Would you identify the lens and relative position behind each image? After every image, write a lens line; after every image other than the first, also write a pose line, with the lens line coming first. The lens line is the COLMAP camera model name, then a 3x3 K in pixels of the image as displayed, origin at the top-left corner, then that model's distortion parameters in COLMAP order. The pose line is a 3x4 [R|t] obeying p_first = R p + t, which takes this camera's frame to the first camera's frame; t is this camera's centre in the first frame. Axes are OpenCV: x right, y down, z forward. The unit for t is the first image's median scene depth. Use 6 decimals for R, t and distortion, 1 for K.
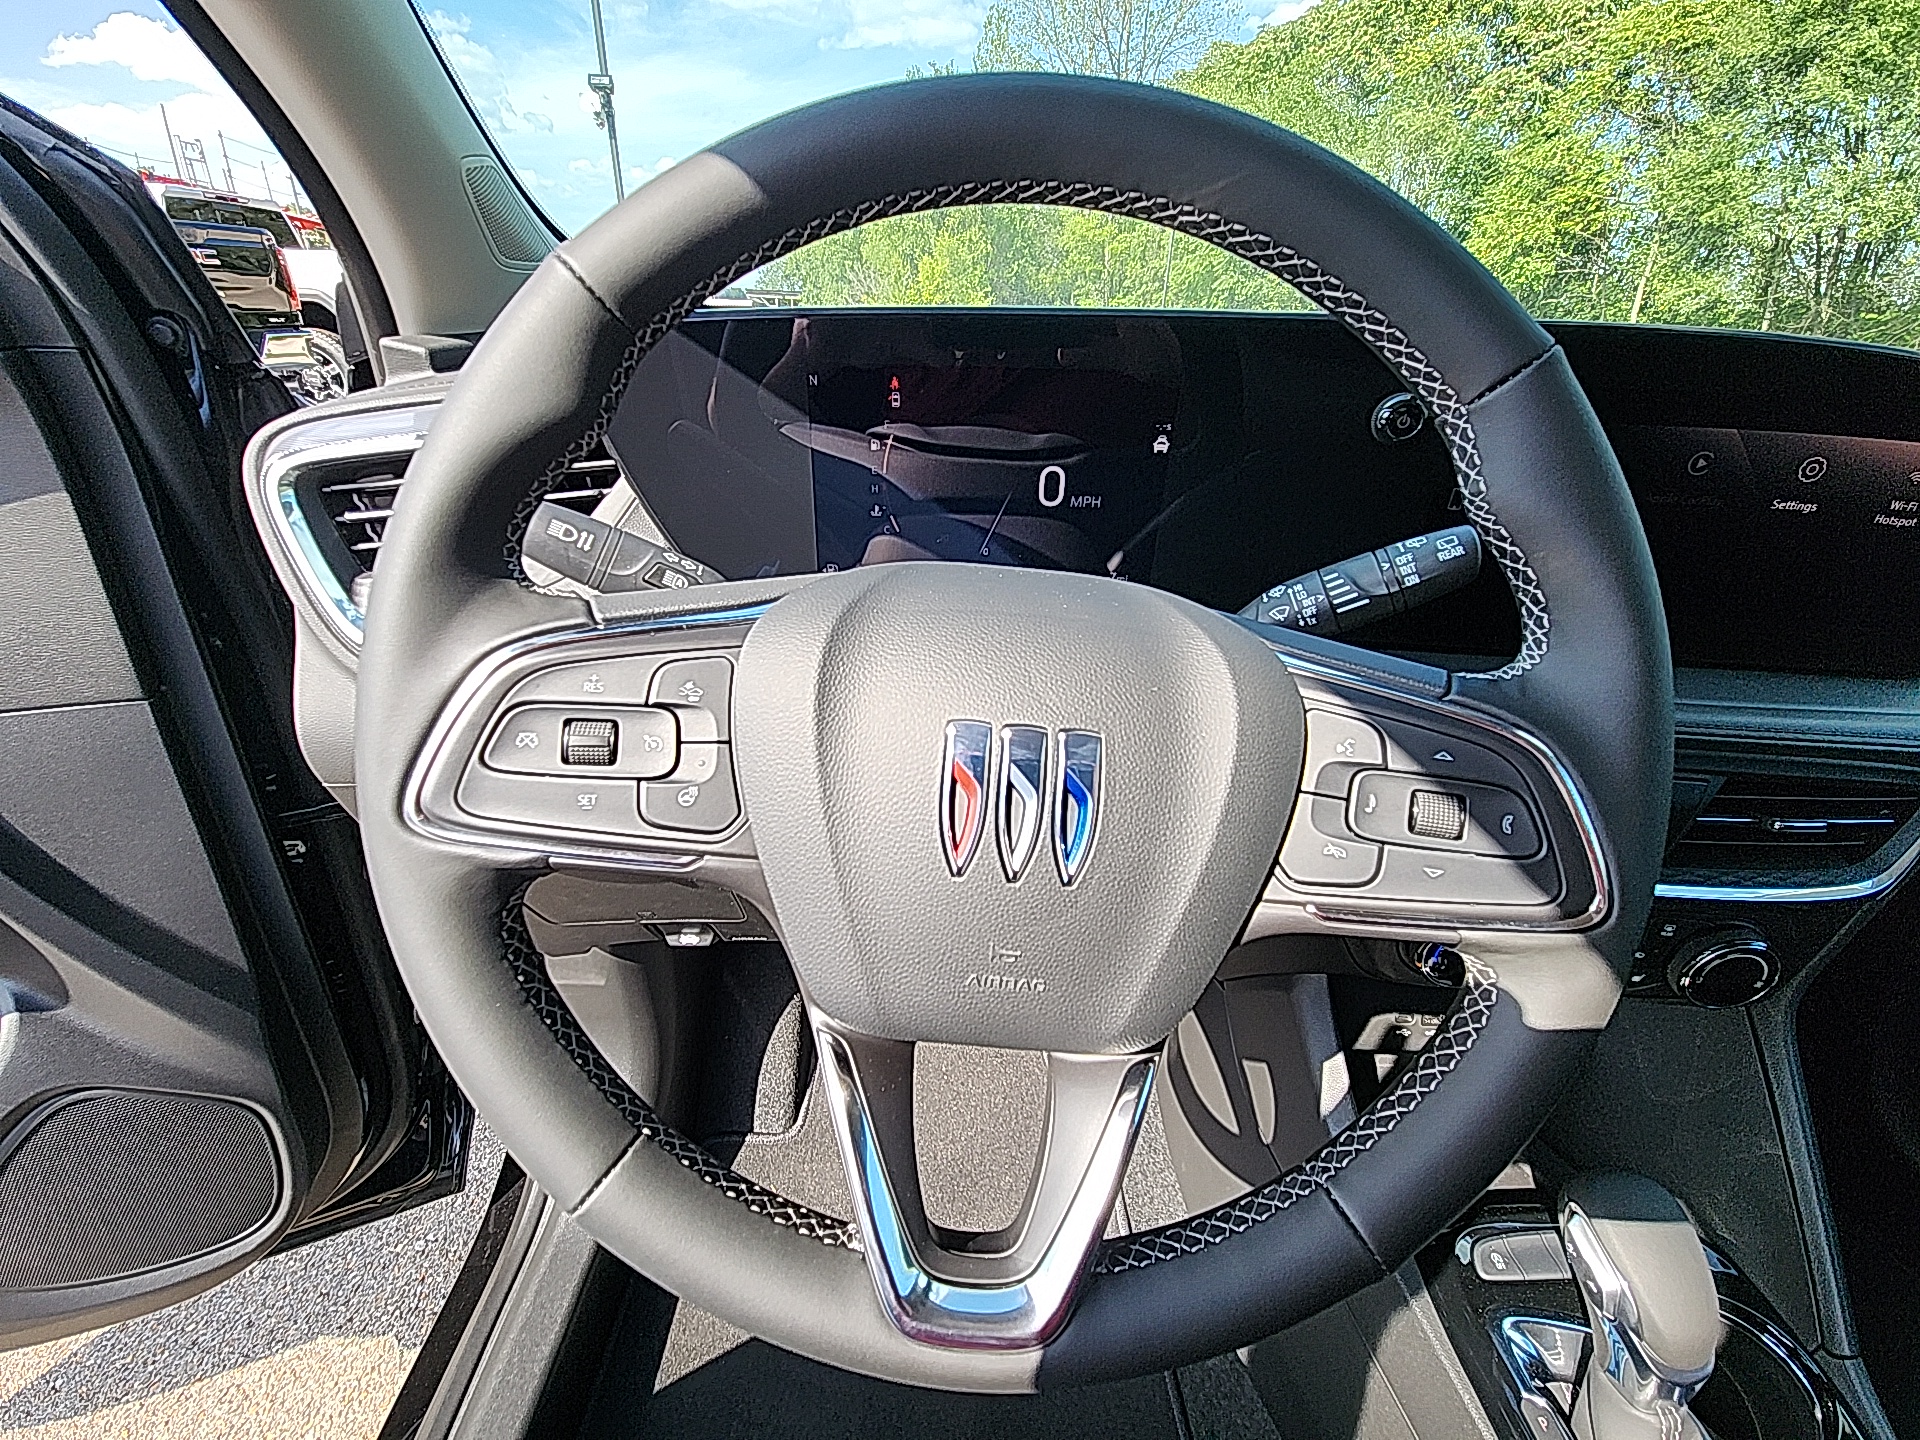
lens RADIAL K [[772.8, 0, 949.2], [0, 772.8, 707.8], [0, 0, 1]] dist [0.009526, -0.006361]
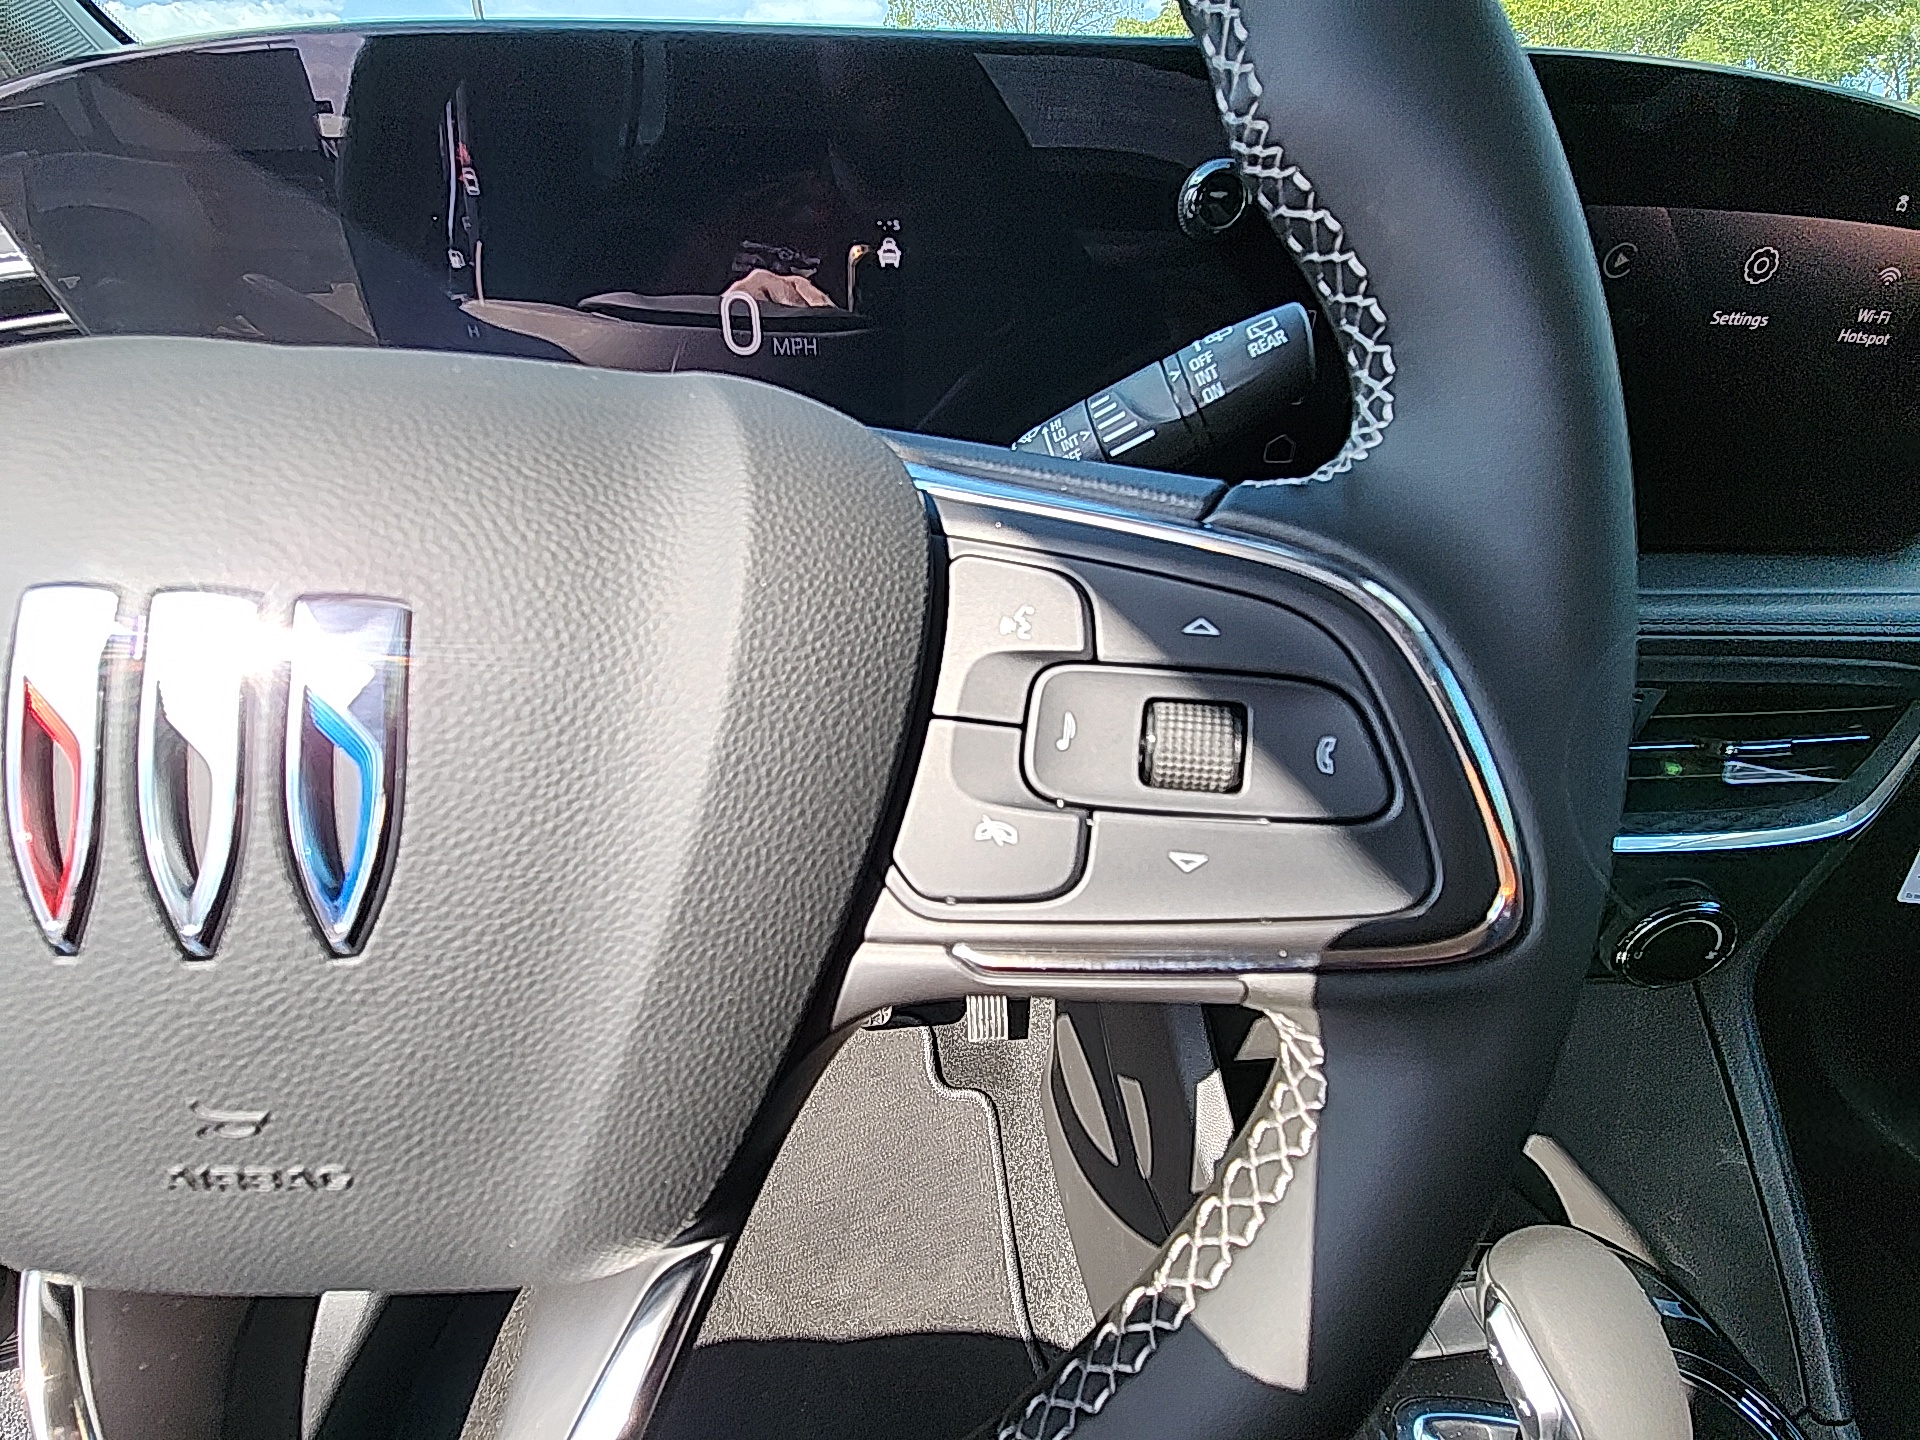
lens RADIAL K [[772.8, 0, 949.2], [0, 772.8, 707.8], [0, 0, 1]] dist [0.009526, -0.006361]
pose [[0.995988, -0.055350, 0.070317, 0.418033], [0.054236, 0.998372, 0.017658, 0.091931], [-0.071180, -0.013773, 0.997368, 0.489396]]
